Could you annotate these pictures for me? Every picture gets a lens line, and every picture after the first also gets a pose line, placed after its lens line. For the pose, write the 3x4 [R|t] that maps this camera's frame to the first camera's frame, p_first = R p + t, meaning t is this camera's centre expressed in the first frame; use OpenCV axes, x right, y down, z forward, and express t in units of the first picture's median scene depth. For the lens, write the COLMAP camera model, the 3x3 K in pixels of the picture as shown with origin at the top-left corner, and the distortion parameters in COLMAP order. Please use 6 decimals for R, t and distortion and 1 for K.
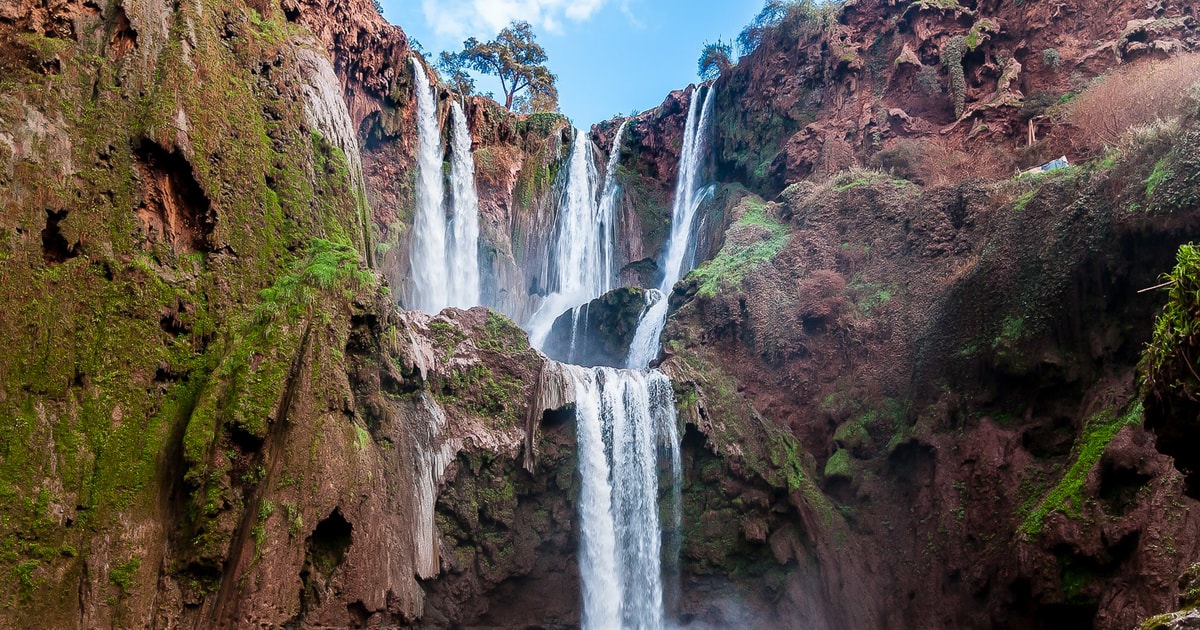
lens RADIAL K [[757.7, 0, 600.8], [0, 757.7, 417.3], [0, 0, 1]] dist [0.016910, 0.000891]
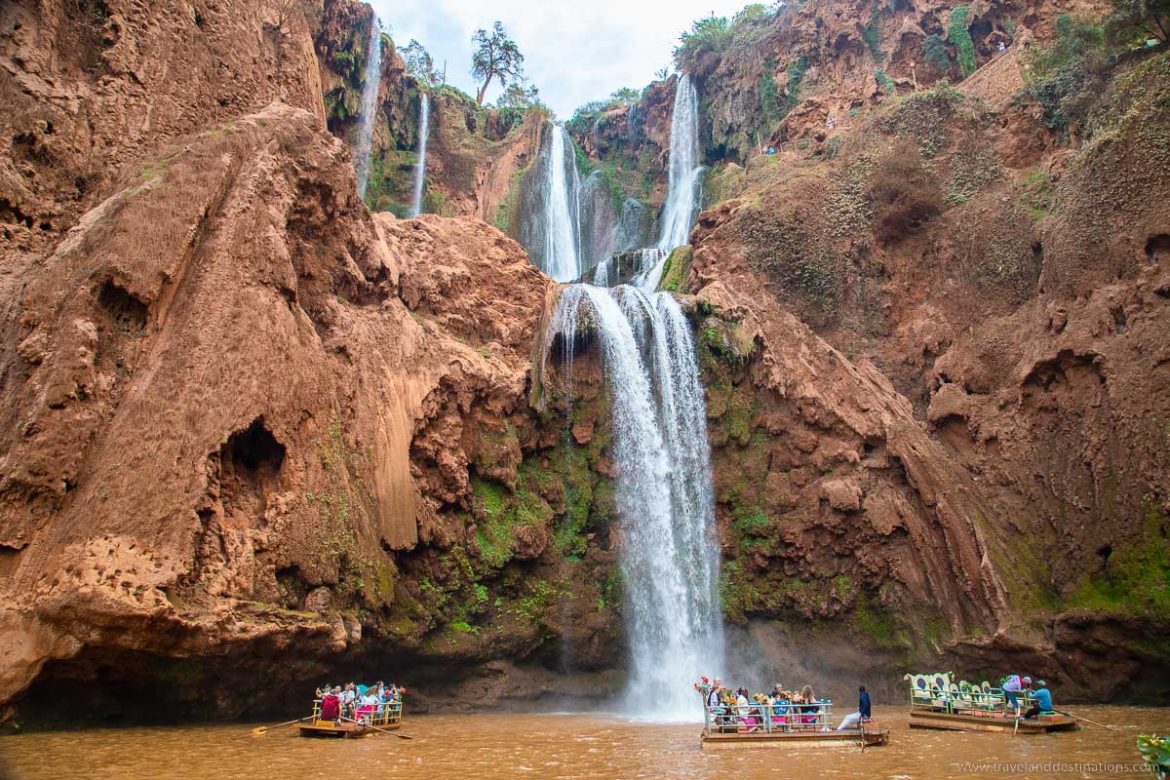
lens RADIAL K [[817.9, 0, 610.8], [0, 817.9, 358.7], [0, 0, 1]] dist [-0.120344, 0.081723]
pose [[0.998835, -0.005145, 0.047973, -0.058117], [0.009892, 0.995015, -0.099236, 0.091157], [-0.047223, 0.099595, 0.993907, 0.206942]]
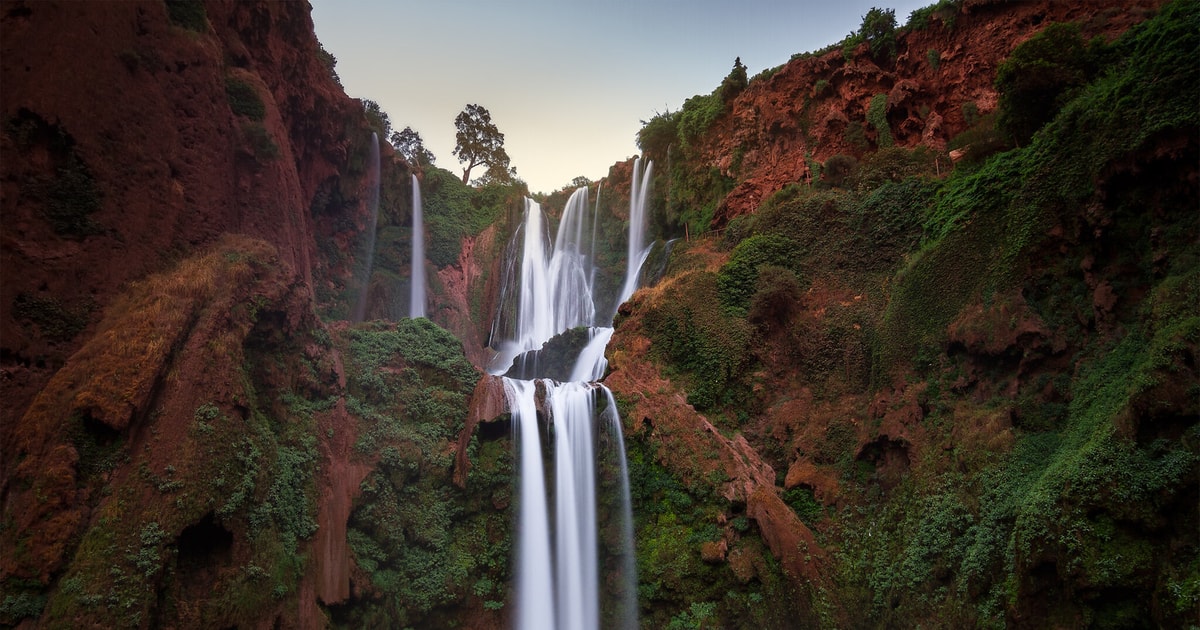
lens RADIAL K [[726.5, 0, 578.4], [0, 726.5, 402.1], [0, 0, 1]] dist [-0.001173, -0.001221]
pose [[0.999433, -0.018109, 0.028392, 0.021477], [0.020914, 0.994585, -0.101804, 0.058212], [-0.026395, 0.102340, 0.994399, 0.120410]]
